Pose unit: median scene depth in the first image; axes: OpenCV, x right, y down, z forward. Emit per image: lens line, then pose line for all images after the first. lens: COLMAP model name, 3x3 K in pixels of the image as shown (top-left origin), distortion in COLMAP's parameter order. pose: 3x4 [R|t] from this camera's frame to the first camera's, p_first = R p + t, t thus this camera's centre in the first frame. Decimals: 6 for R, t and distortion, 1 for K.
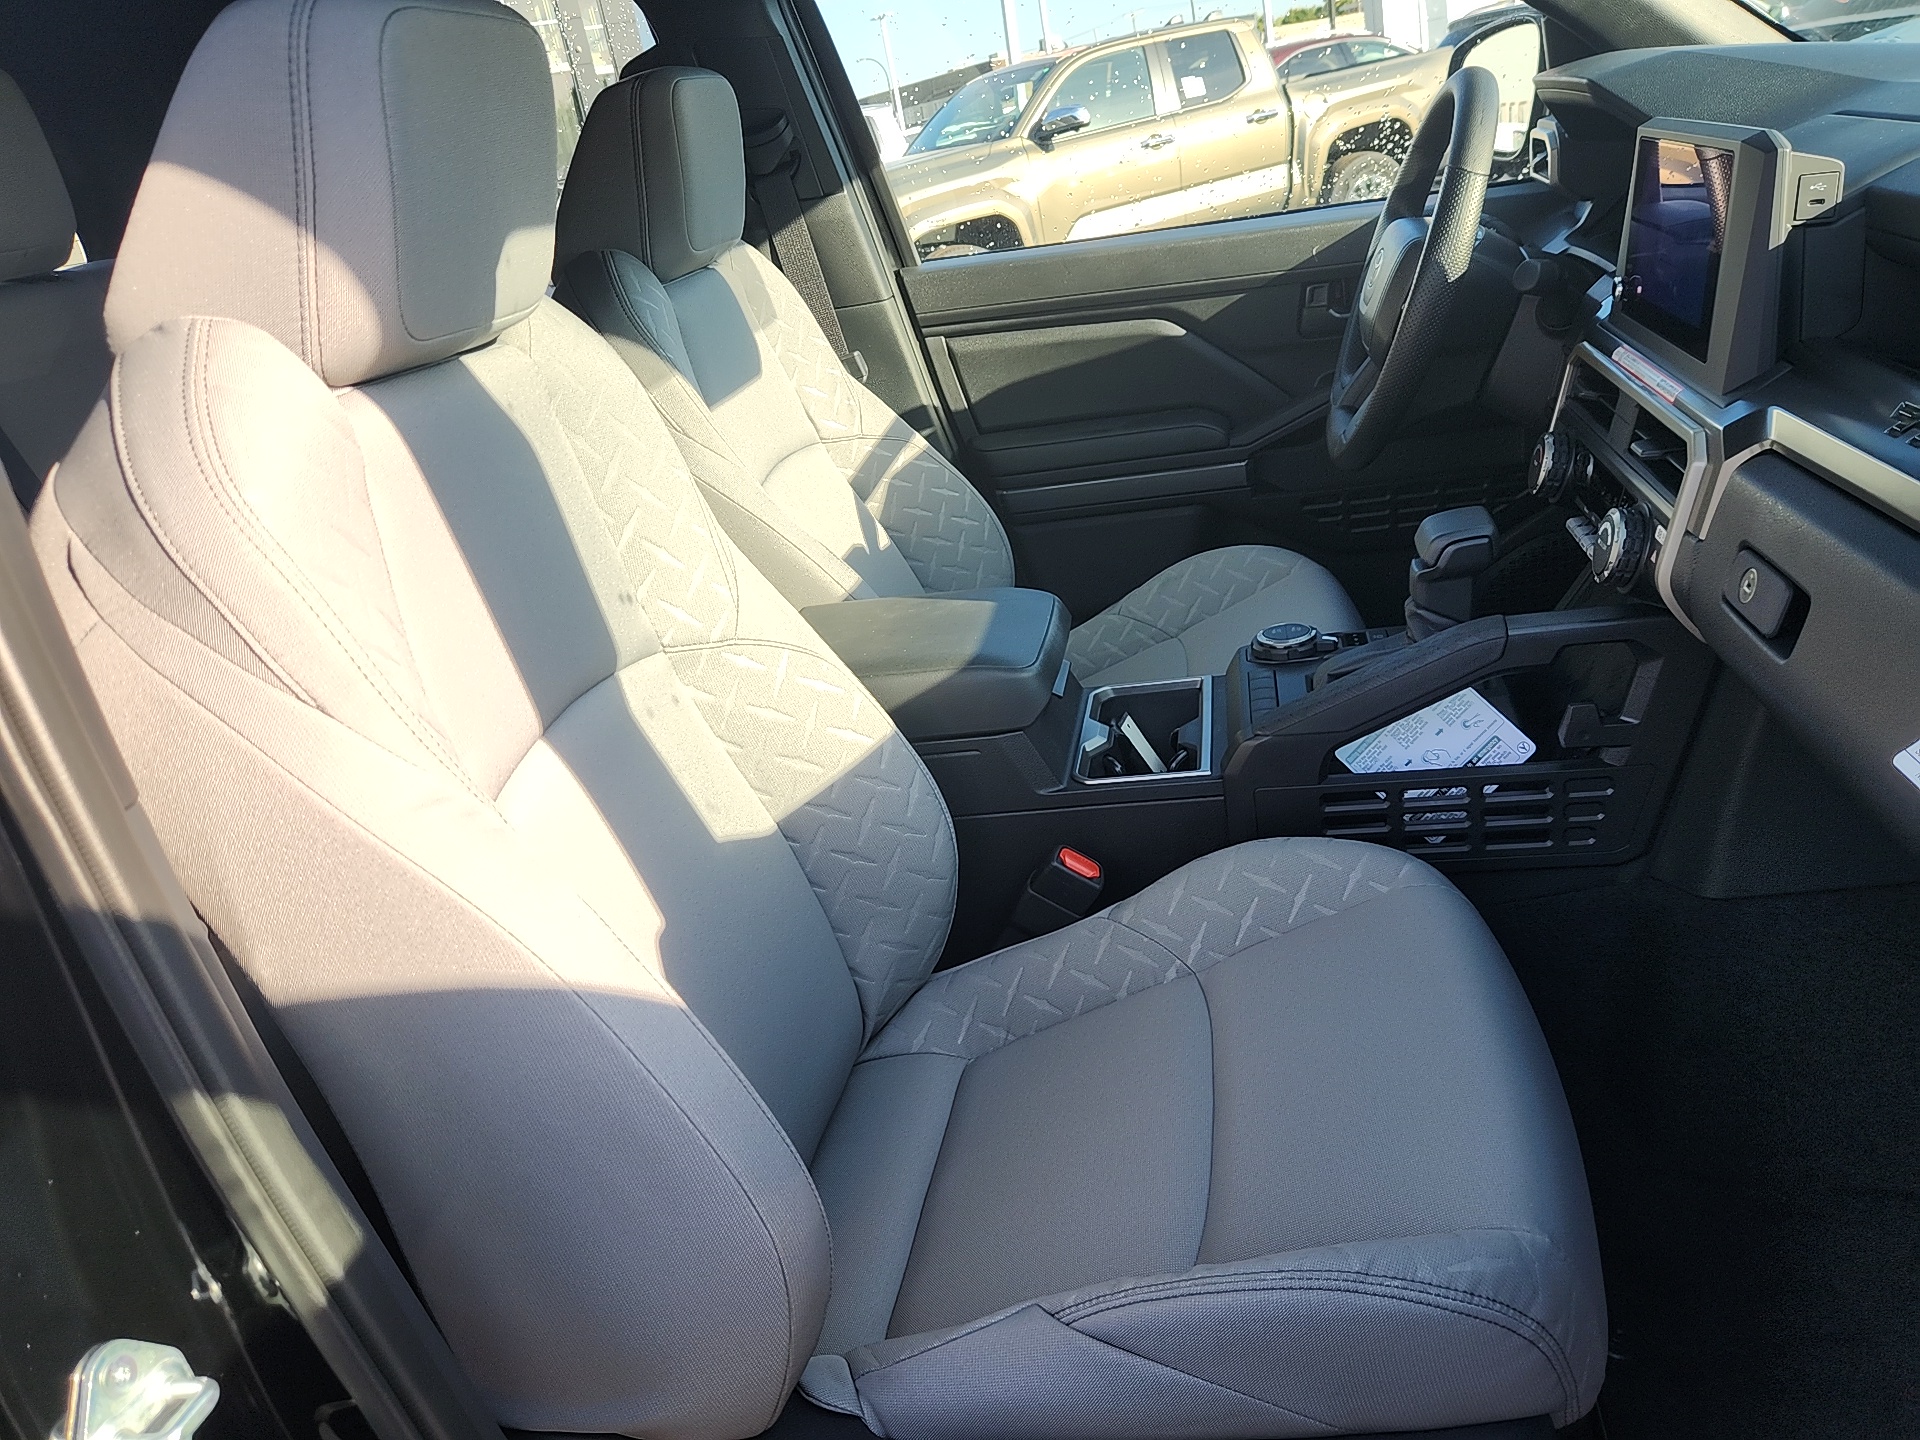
lens RADIAL K [[1435.5, 0, 941.0], [0, 1435.5, 717.1], [0, 0, 1]] dist [0.046920, -0.045065]
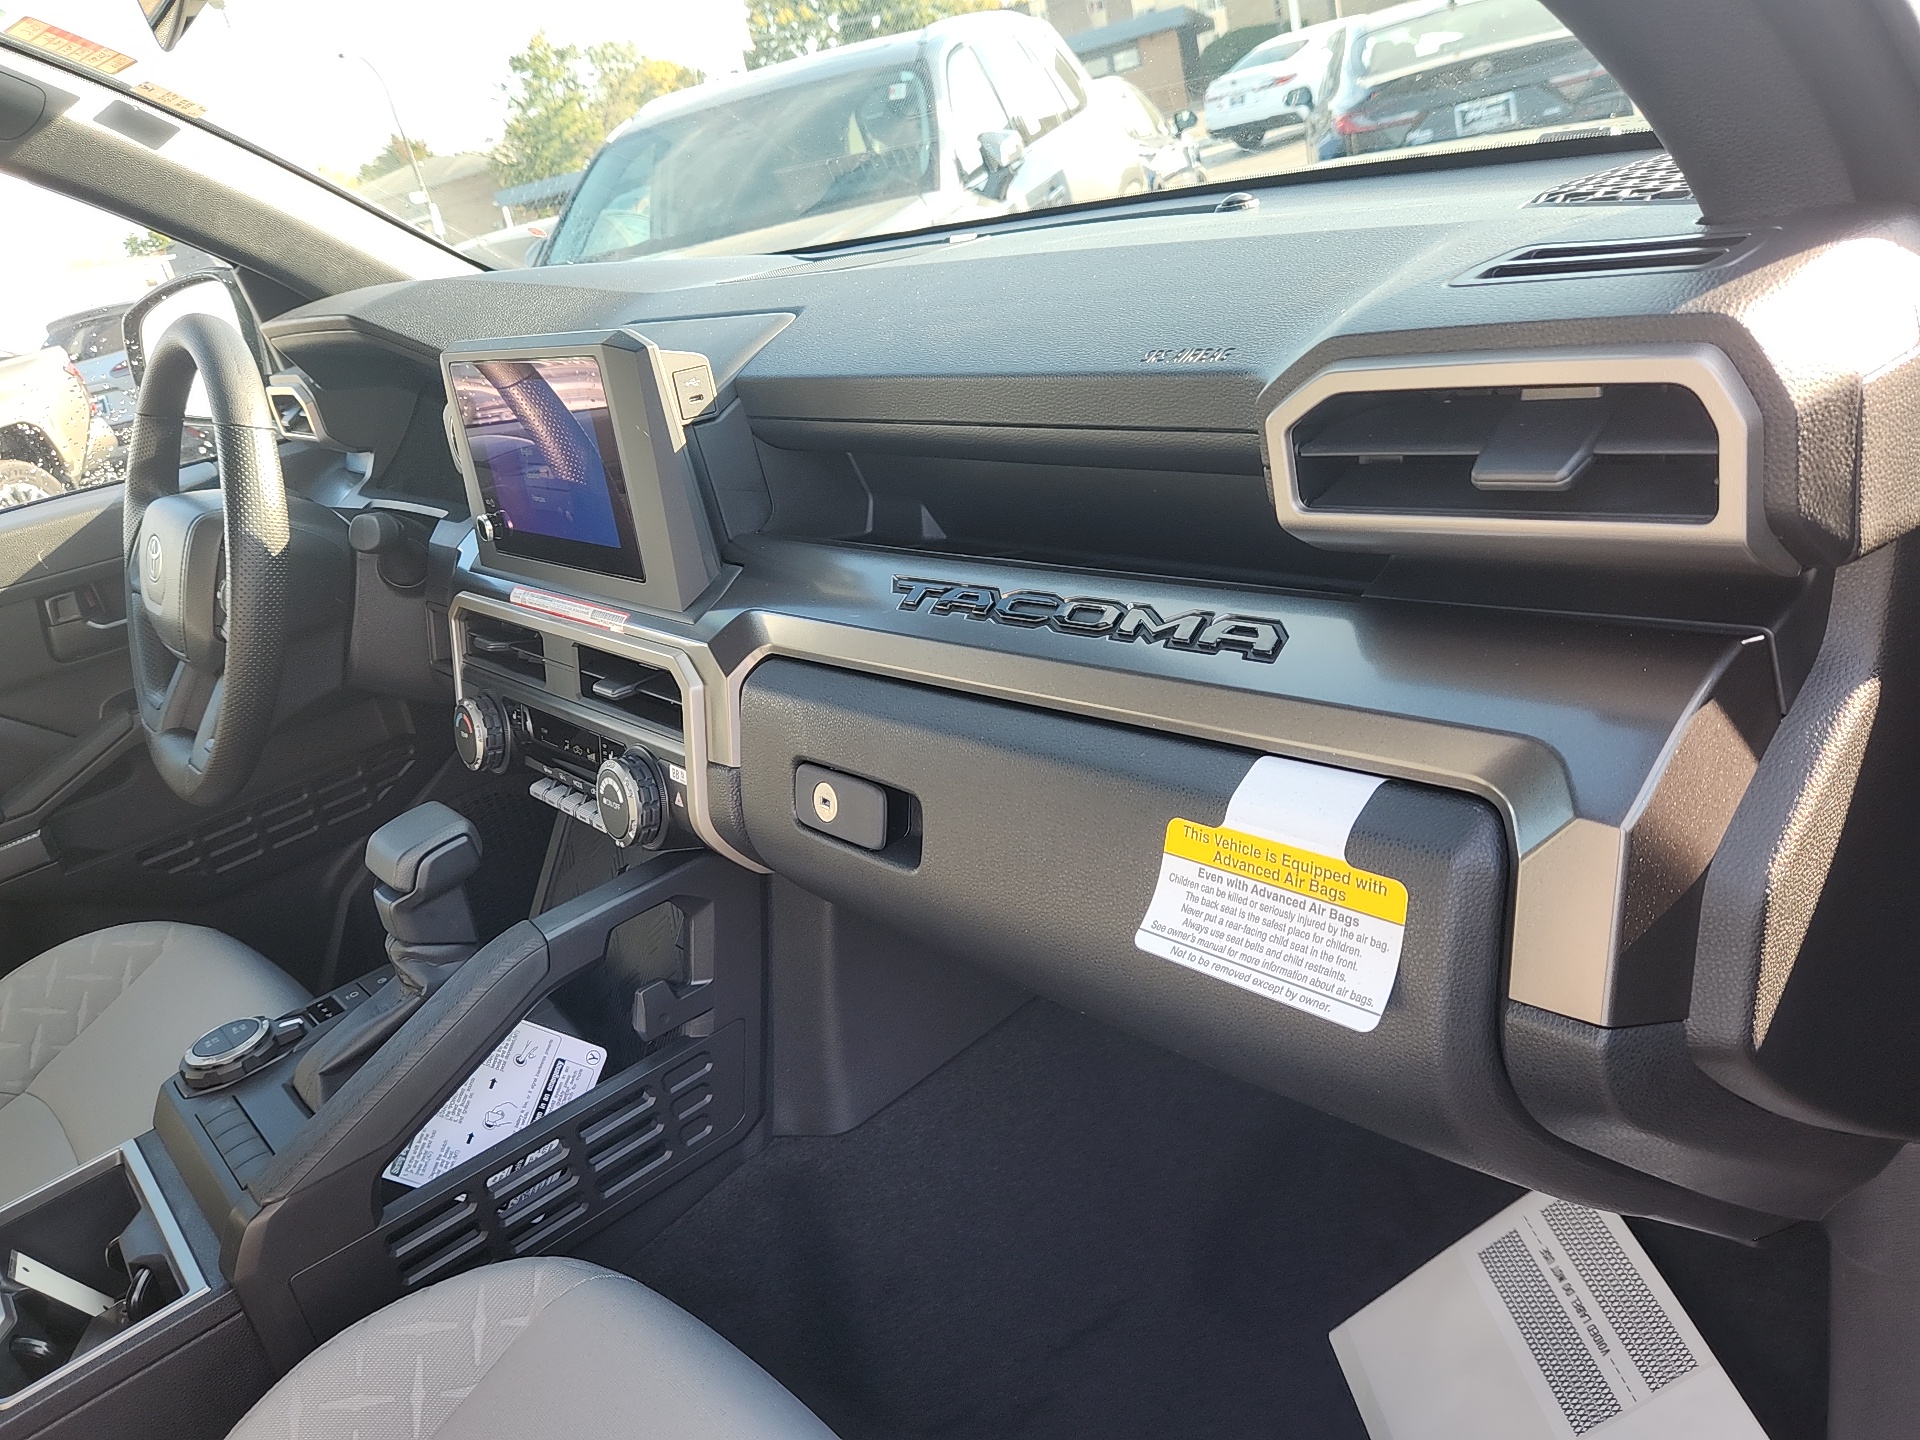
lens RADIAL K [[1435.5, 0, 941.0], [0, 1435.5, 717.1], [0, 0, 1]] dist [0.046920, -0.045065]
pose [[0.657354, -0.253278, 0.709743, -0.000950], [0.375786, 0.926543, -0.017403, -0.071640], [-0.653200, 0.278151, 0.704245, 0.241507]]
